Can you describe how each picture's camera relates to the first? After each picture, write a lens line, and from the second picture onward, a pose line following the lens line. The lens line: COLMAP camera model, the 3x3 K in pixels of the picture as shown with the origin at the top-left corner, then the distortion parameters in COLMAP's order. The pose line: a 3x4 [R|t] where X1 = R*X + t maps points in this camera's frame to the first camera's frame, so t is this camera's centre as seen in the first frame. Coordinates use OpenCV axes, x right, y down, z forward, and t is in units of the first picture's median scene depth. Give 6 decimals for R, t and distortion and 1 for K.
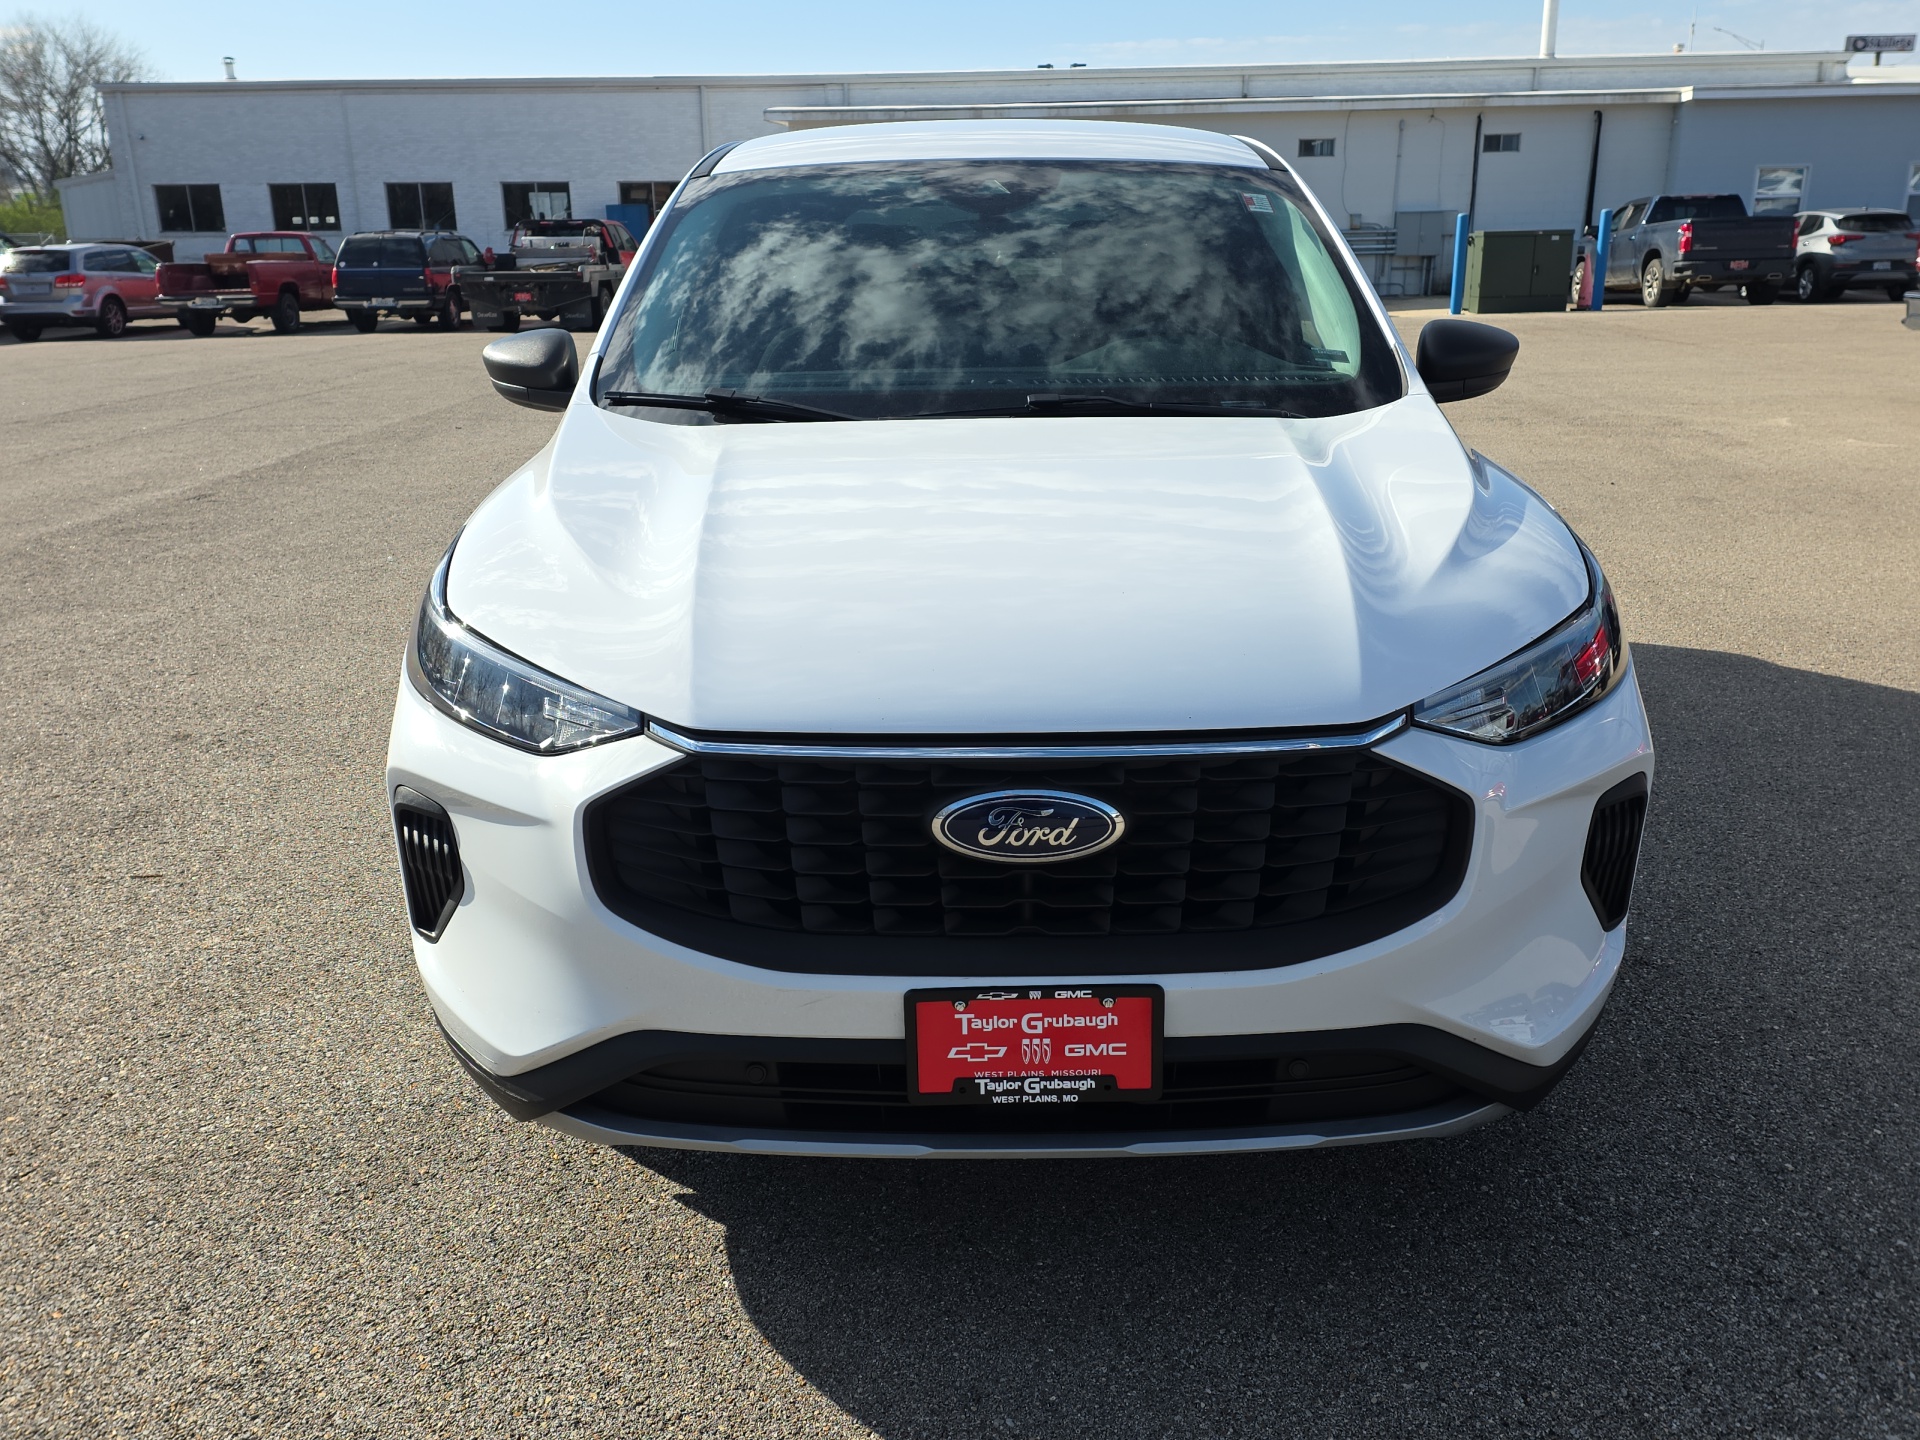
lens RADIAL K [[1591.9, 0, 960.0], [0, 1591.9, 720.0], [0, 0, 1]] dist [0.169756, -0.281037]
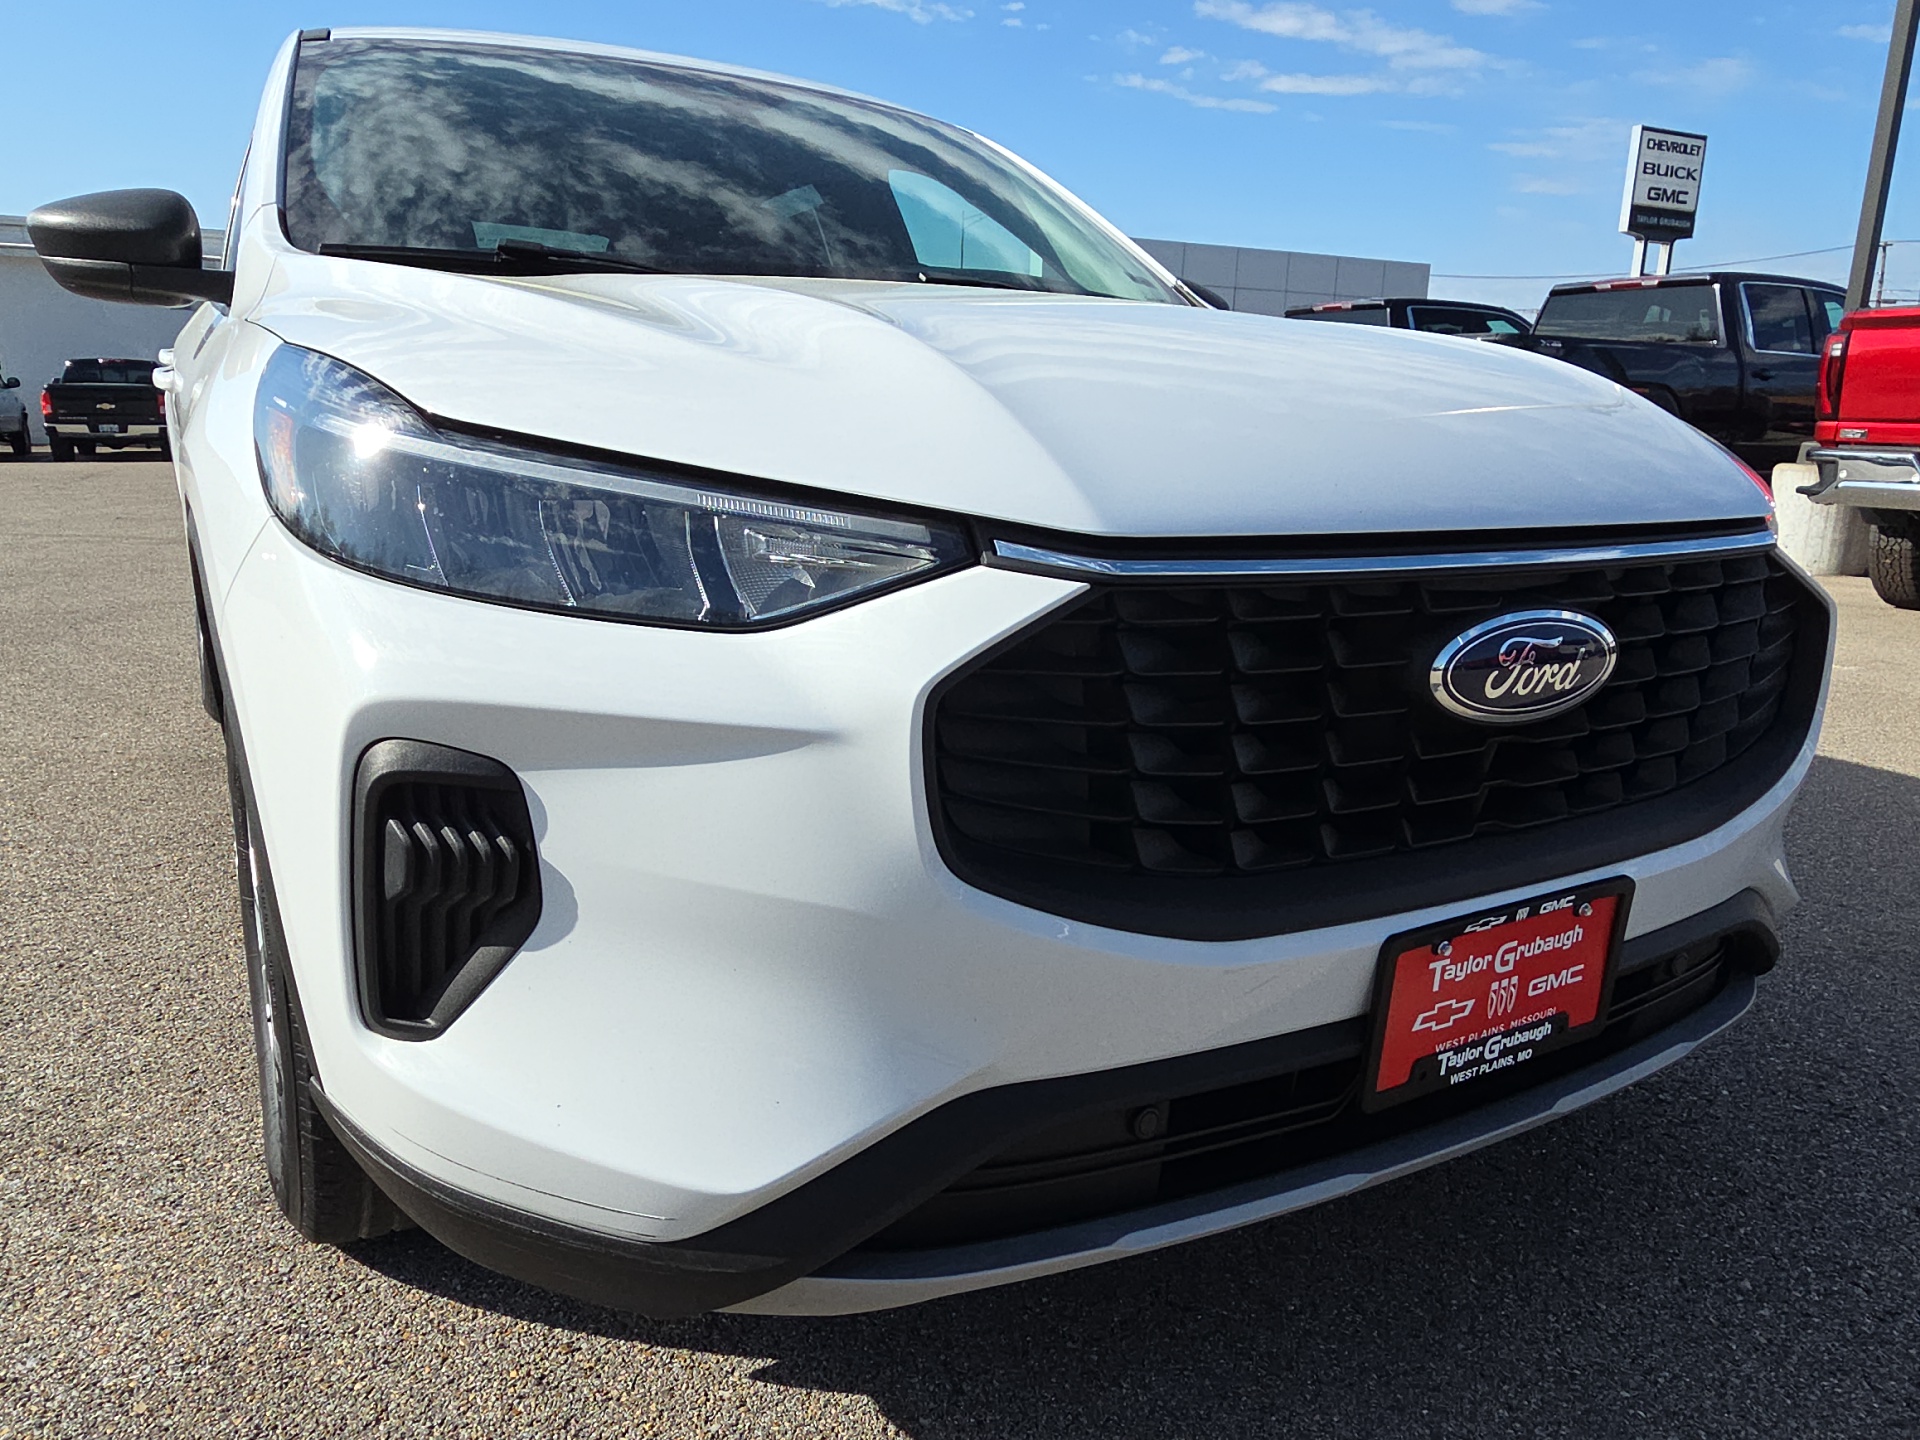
lens RADIAL K [[1354.8, 0, 948.4], [0, 1354.8, 737.5], [0, 0, 1]] dist [0.010676, -0.006329]
pose [[0.863137, -0.086321, 0.497537, -0.450683], [0.115727, 0.992872, -0.028506, 0.081506], [-0.491530, 0.082183, 0.866974, 0.590745]]
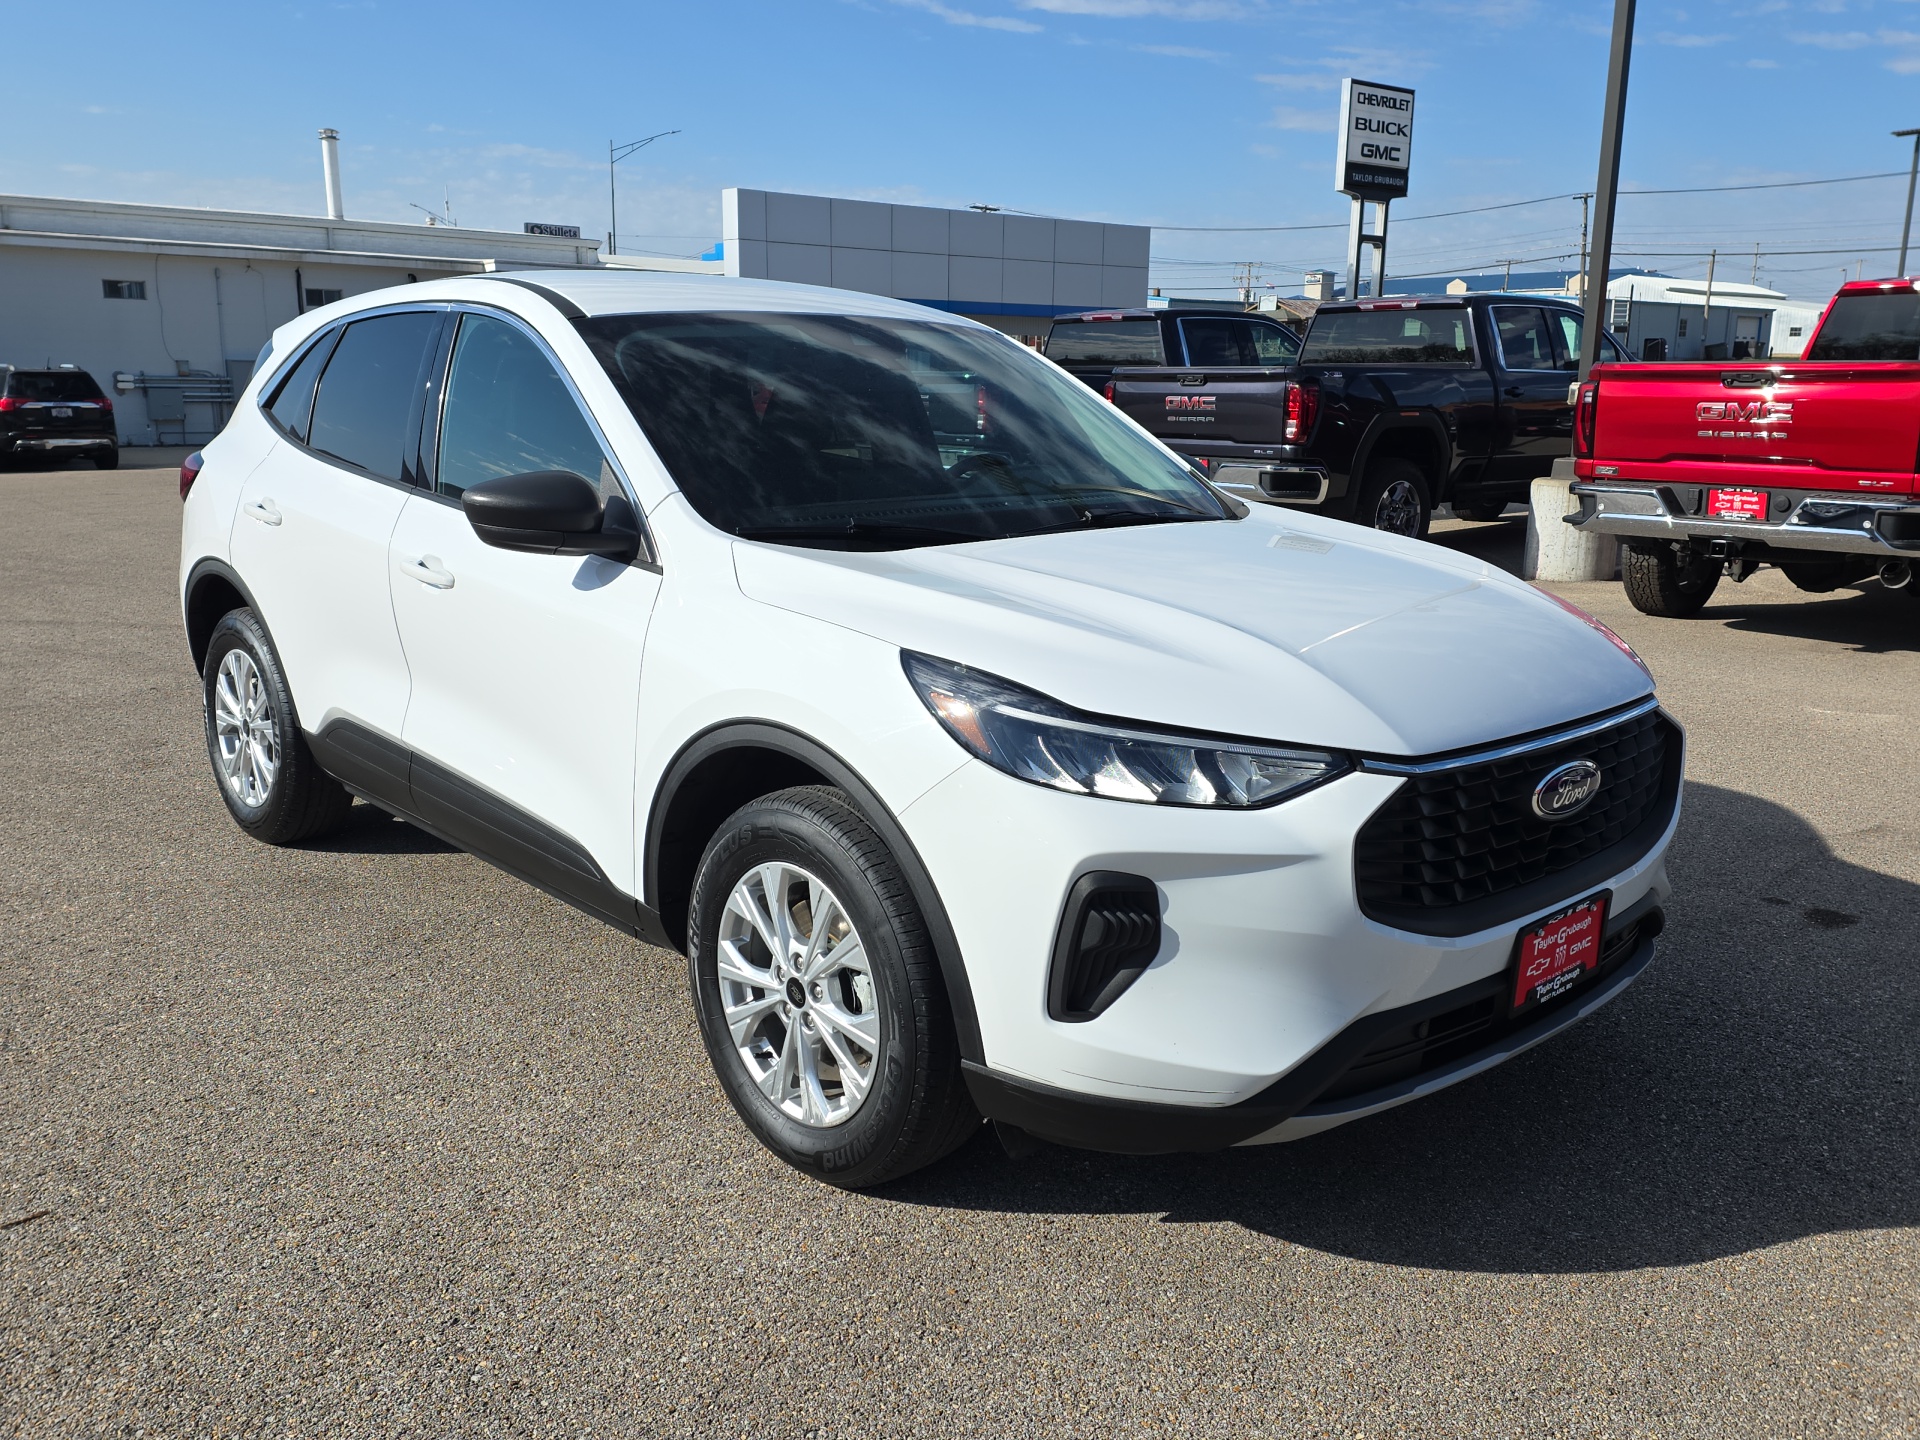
lens RADIAL K [[1591.9, 0, 960.0], [0, 1591.9, 720.0], [0, 0, 1]] dist [0.169756, -0.281037]
pose [[0.727021, -0.125139, 0.675116, -1.247744], [0.183978, 0.982801, -0.015952, -0.066441], [-0.661508, 0.135804, 0.737539, 0.281373]]
